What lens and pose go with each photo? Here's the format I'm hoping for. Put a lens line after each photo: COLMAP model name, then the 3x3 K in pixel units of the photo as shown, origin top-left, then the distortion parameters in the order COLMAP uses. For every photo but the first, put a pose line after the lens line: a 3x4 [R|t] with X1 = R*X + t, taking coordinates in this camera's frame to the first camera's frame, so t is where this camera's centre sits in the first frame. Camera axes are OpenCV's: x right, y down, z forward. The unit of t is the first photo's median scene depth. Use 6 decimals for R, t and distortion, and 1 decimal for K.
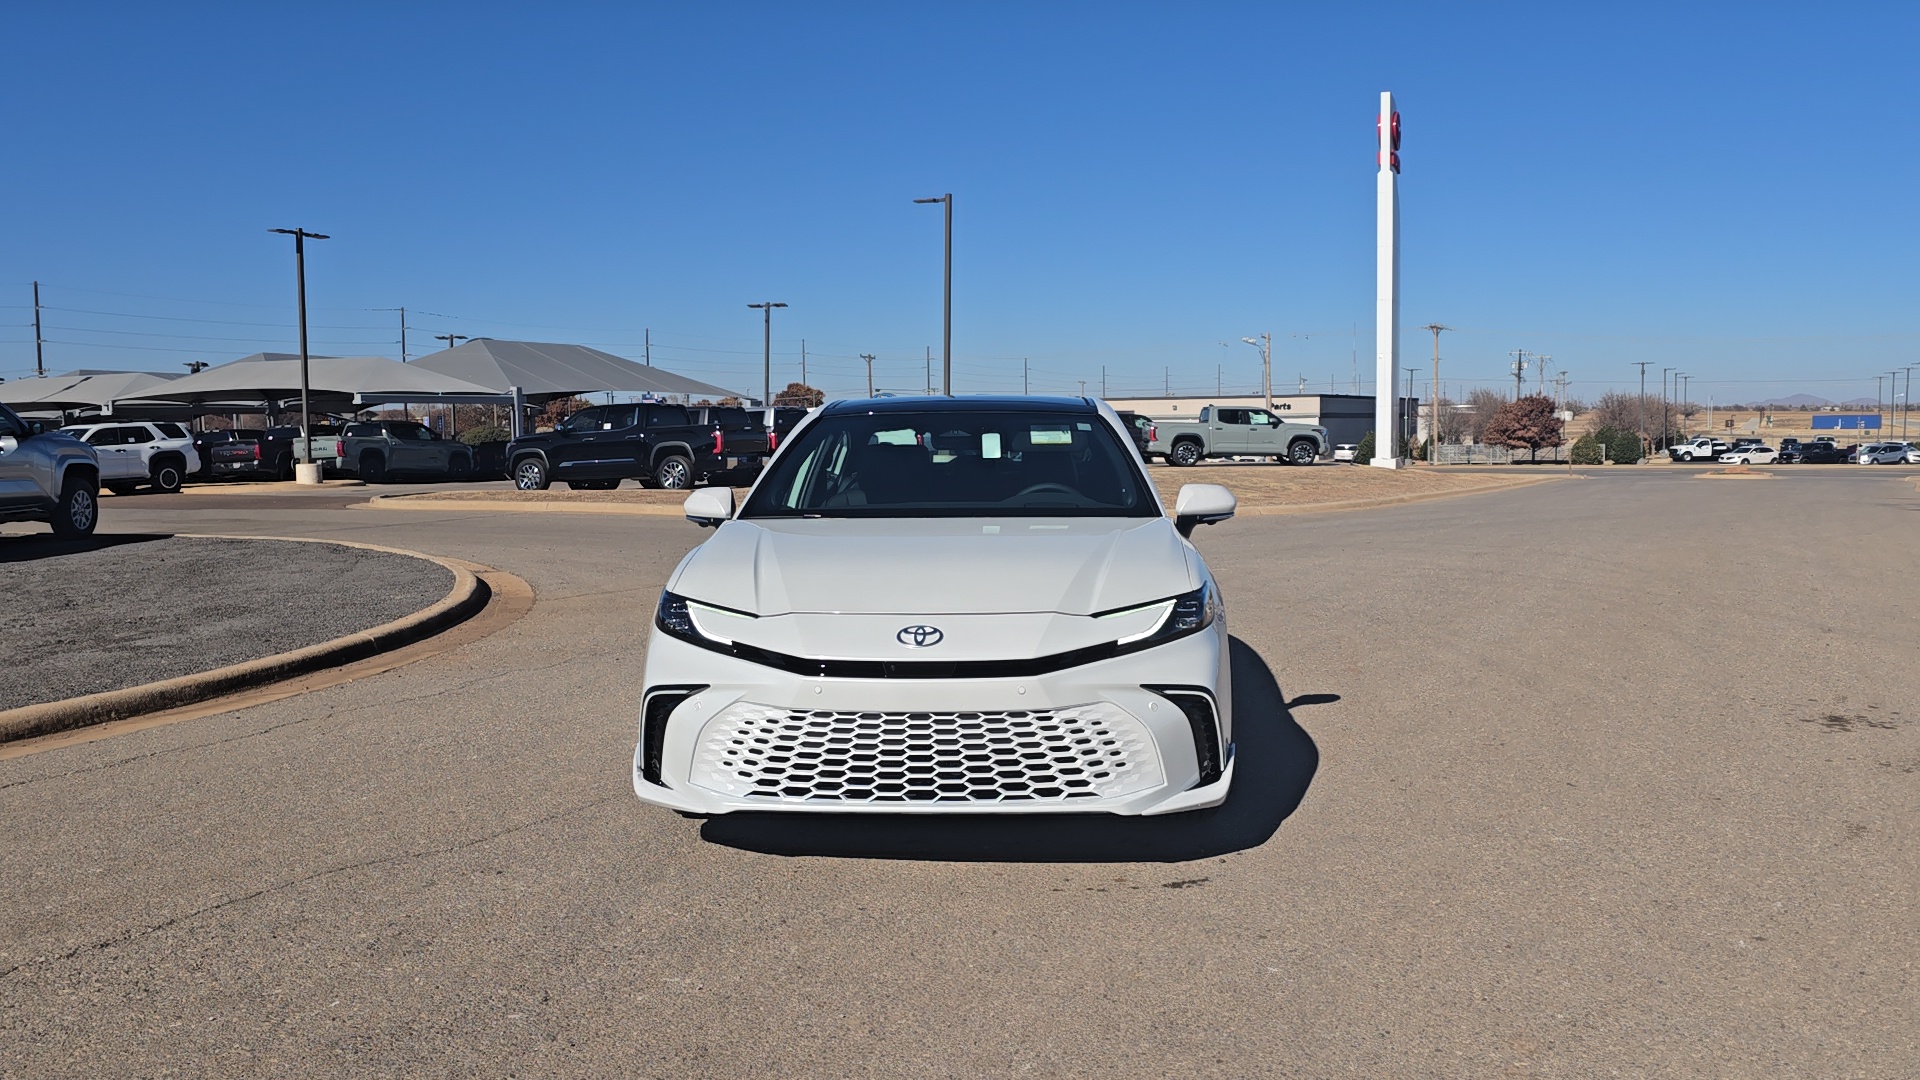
lens RADIAL K [[1640.7, 0, 940.5], [0, 1640.7, 538.9], [0, 0, 1]] dist [-0.019454, 0.044710]
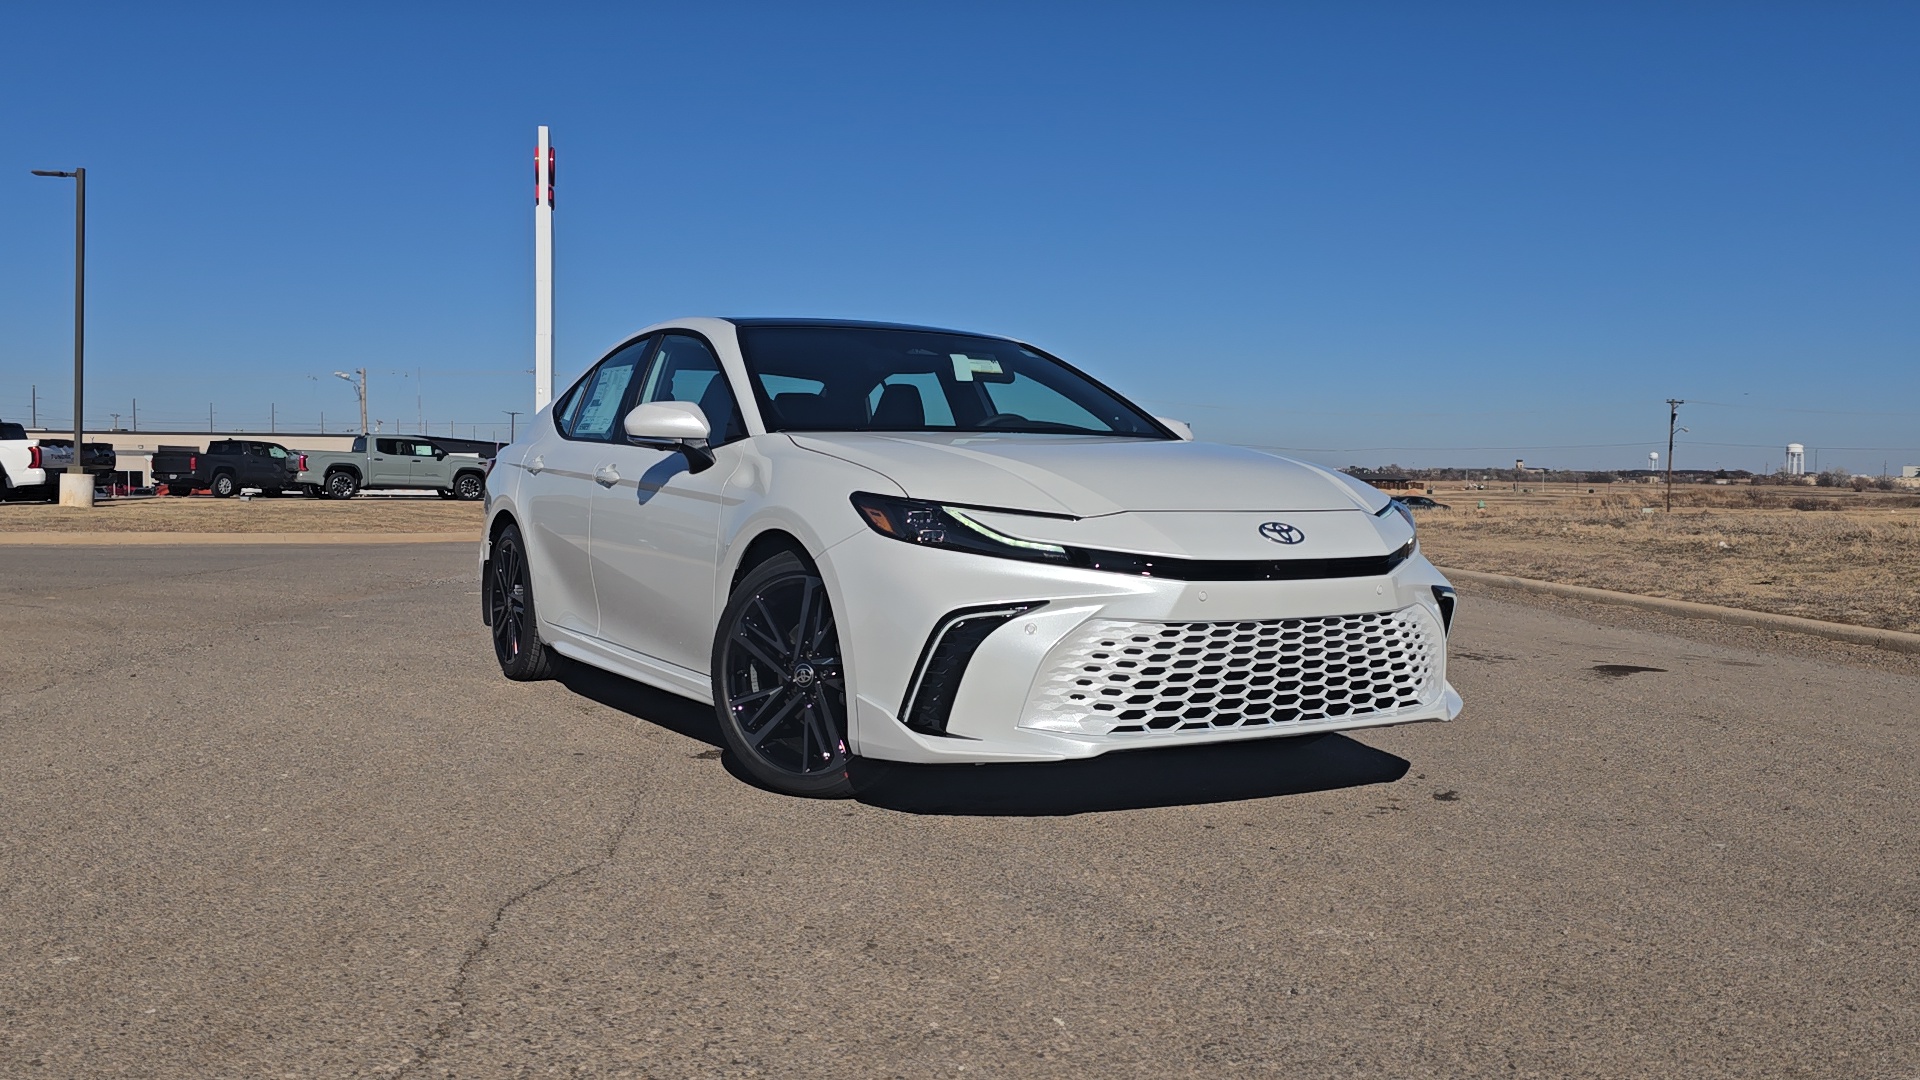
lens RADIAL K [[1640.7, 0, 987.7], [0, 1640.7, 532.0], [0, 0, 1]] dist [-0.019454, 0.044710]
pose [[0.829159, 0.001662, 0.559010, -0.080255], [0.018137, 0.999389, -0.029873, 0.010388], [-0.558718, 0.034908, 0.828623, 0.046337]]
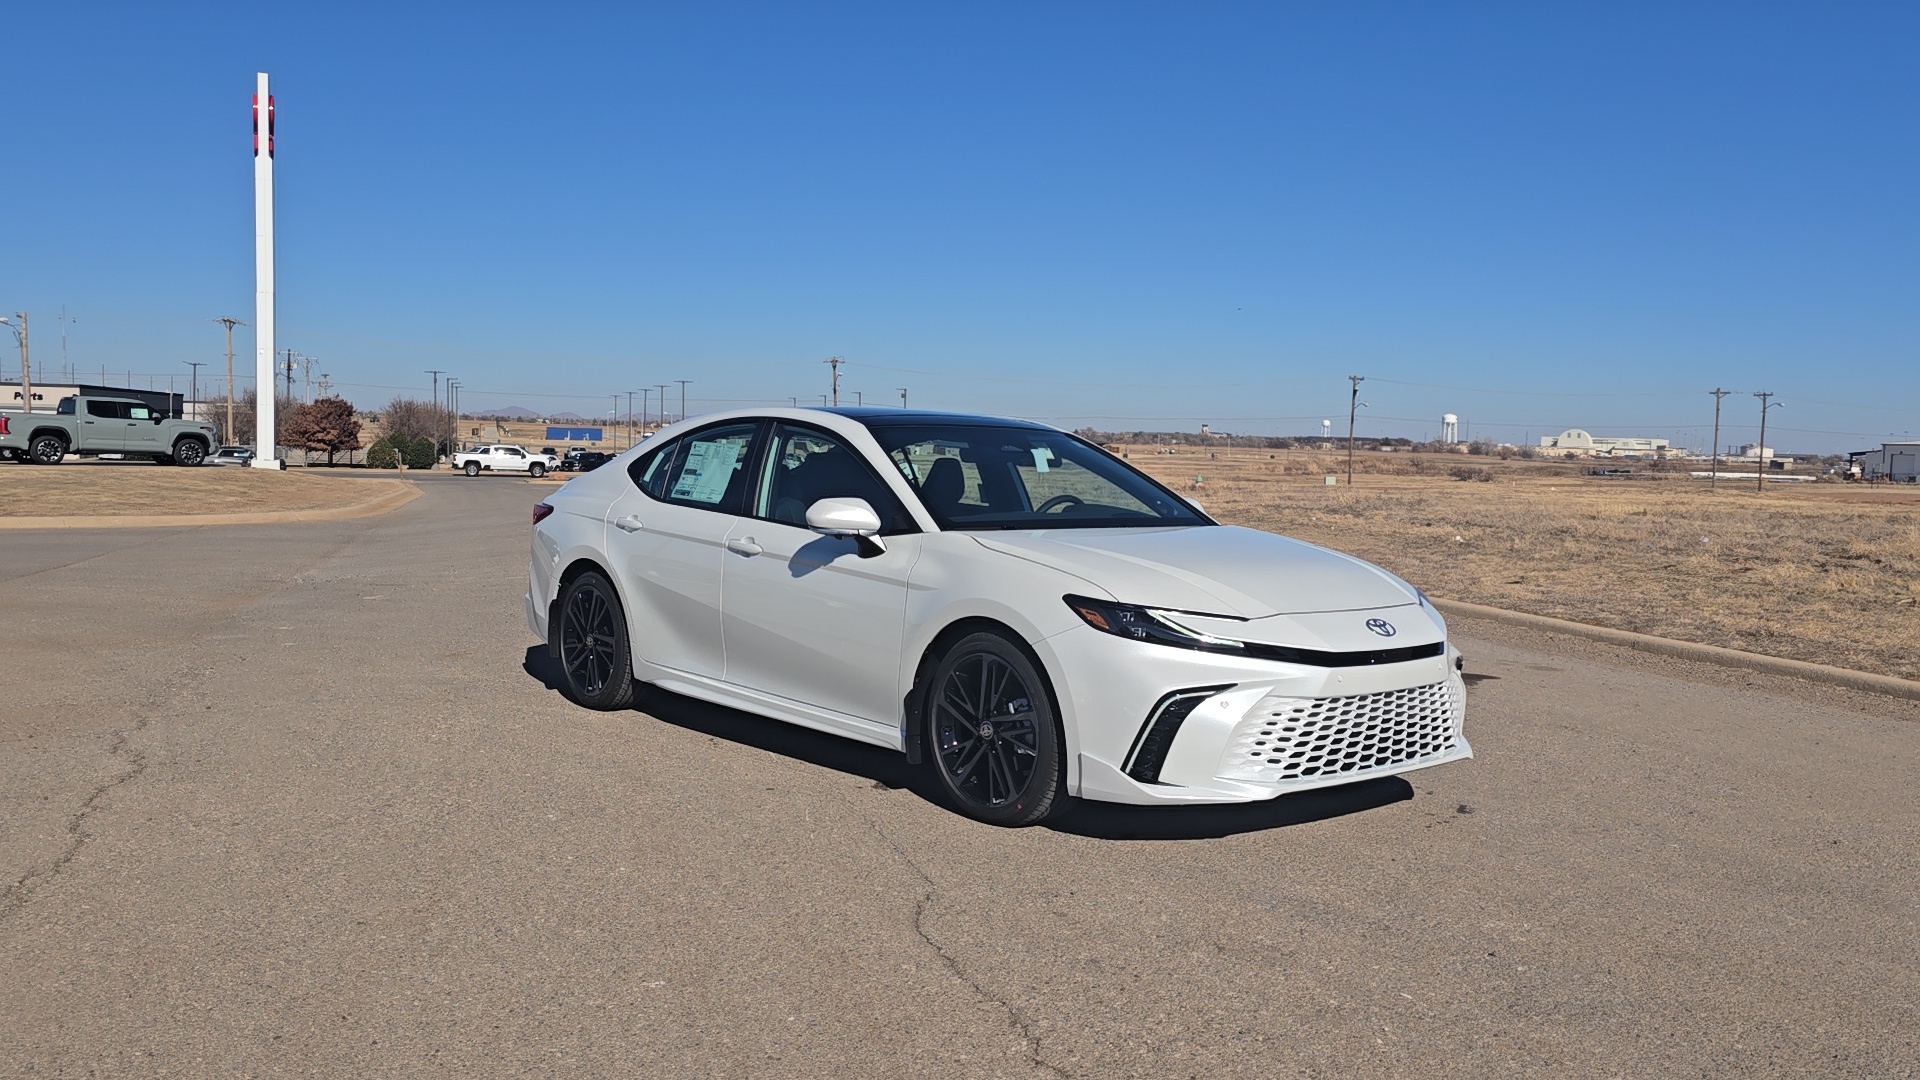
lens RADIAL K [[1640.7, 0, 982.4], [0, 1640.7, 547.9], [0, 0, 1]] dist [-0.019454, 0.044710]
pose [[0.713574, -0.016145, 0.700394, -0.133409], [0.013612, 0.999865, 0.009180, -0.001684], [-0.700448, 0.002983, 0.713698, 0.045252]]
